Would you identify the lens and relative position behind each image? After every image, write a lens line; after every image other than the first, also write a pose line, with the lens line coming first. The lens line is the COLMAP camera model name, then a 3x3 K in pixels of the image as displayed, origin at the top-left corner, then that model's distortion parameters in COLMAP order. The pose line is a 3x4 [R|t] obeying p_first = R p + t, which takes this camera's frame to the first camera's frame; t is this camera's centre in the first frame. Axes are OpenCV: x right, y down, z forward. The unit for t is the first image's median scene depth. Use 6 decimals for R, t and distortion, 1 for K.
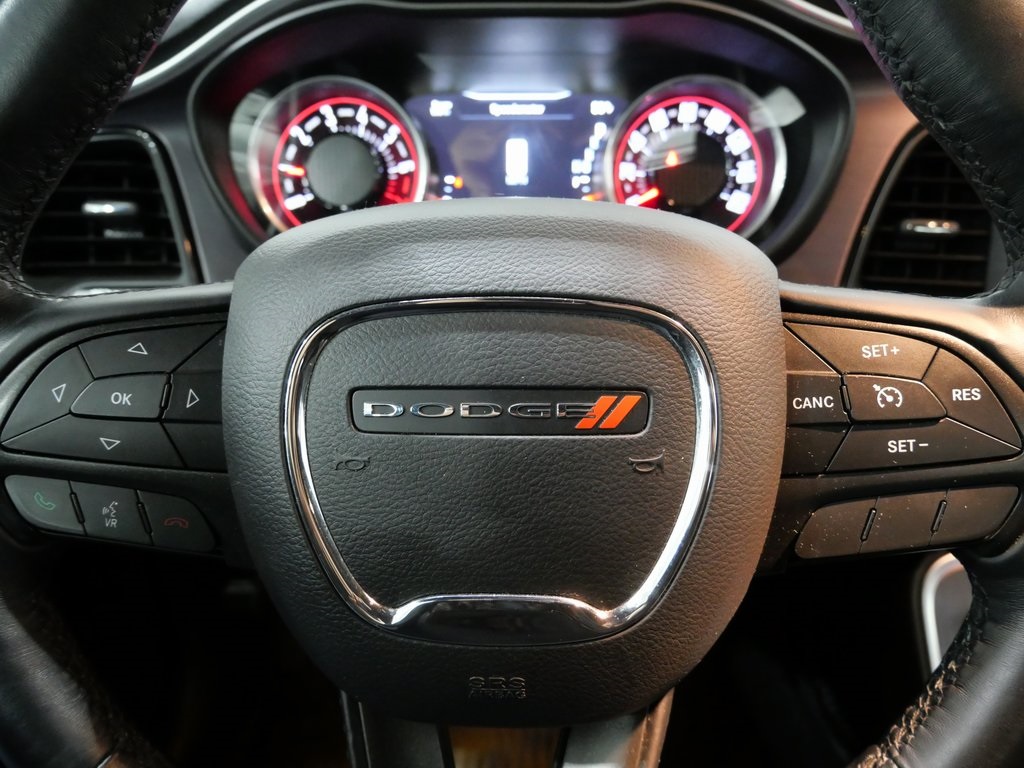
lens RADIAL K [[731.5, 0, 512.0], [0, 731.5, 384.0], [0, 0, 1]] dist [-0.025331, 0.000338]
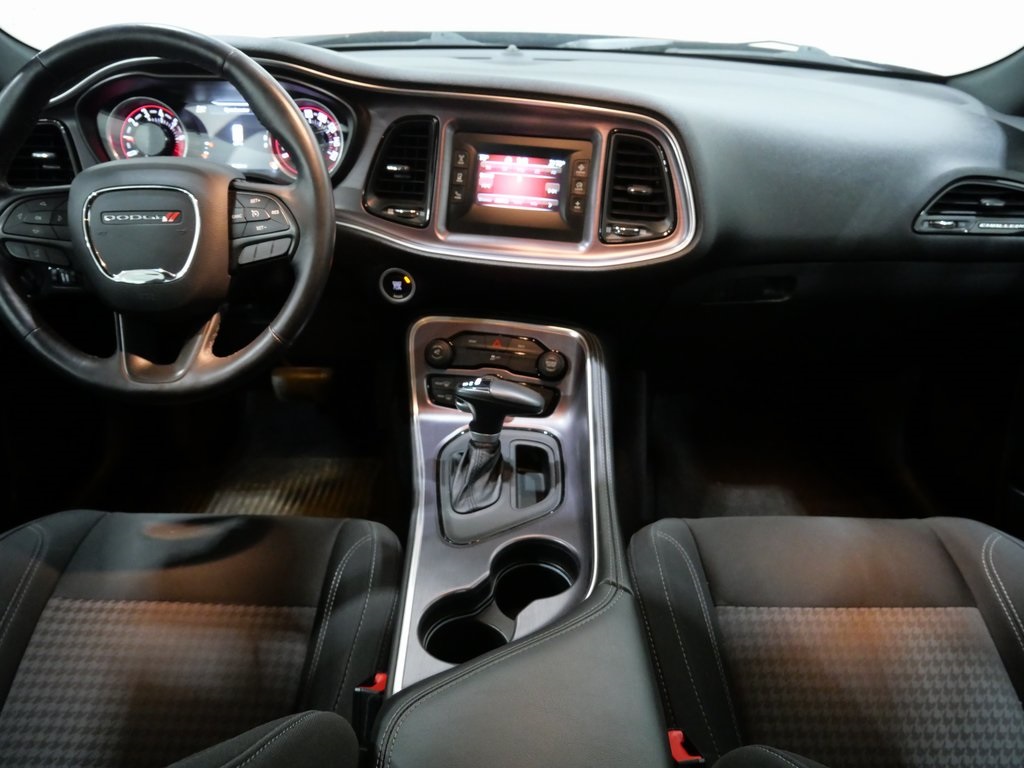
lens RADIAL K [[731.5, 0, 512.0], [0, 731.5, 384.0], [0, 0, 1]] dist [-0.025331, 0.000338]
pose [[0.999796, 0.013908, 0.014632, 0.824251], [-0.014952, 0.997163, 0.073771, 0.263720], [-0.013565, -0.073975, 0.997168, -1.236591]]
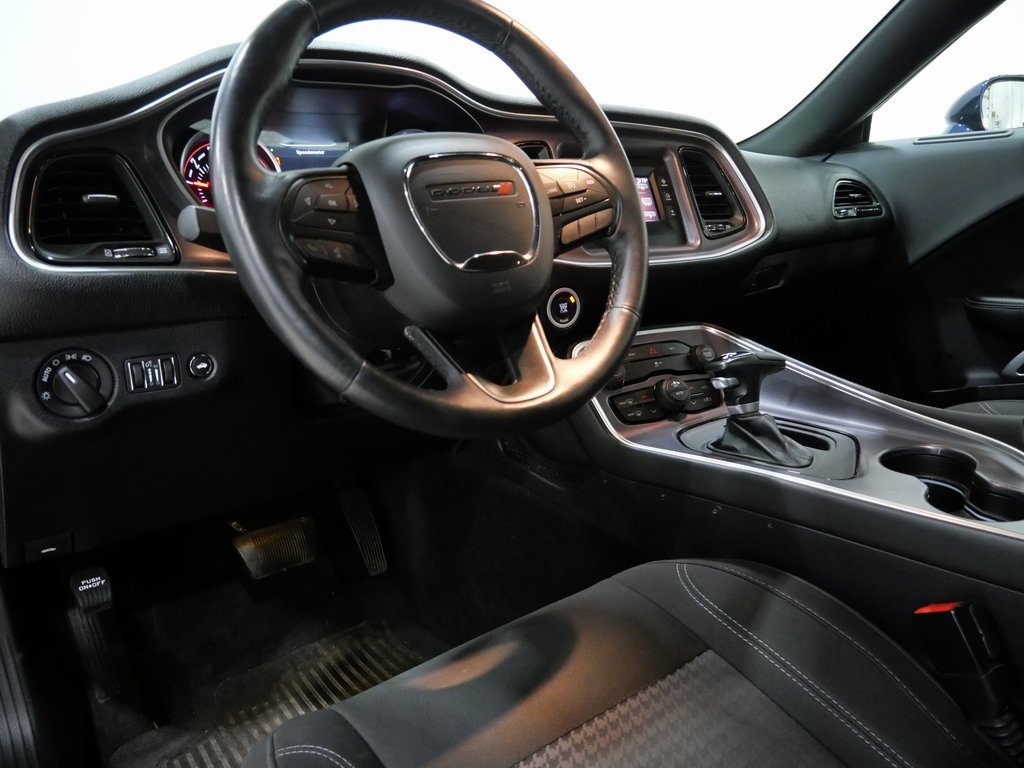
lens RADIAL K [[731.5, 0, 512.0], [0, 731.5, 384.0], [0, 0, 1]] dist [-0.025331, 0.000338]
pose [[0.782783, -0.182269, 0.595004, -0.784800], [0.305386, 0.945608, -0.112094, 0.508214], [-0.542209, 0.269451, 0.795868, -0.515051]]
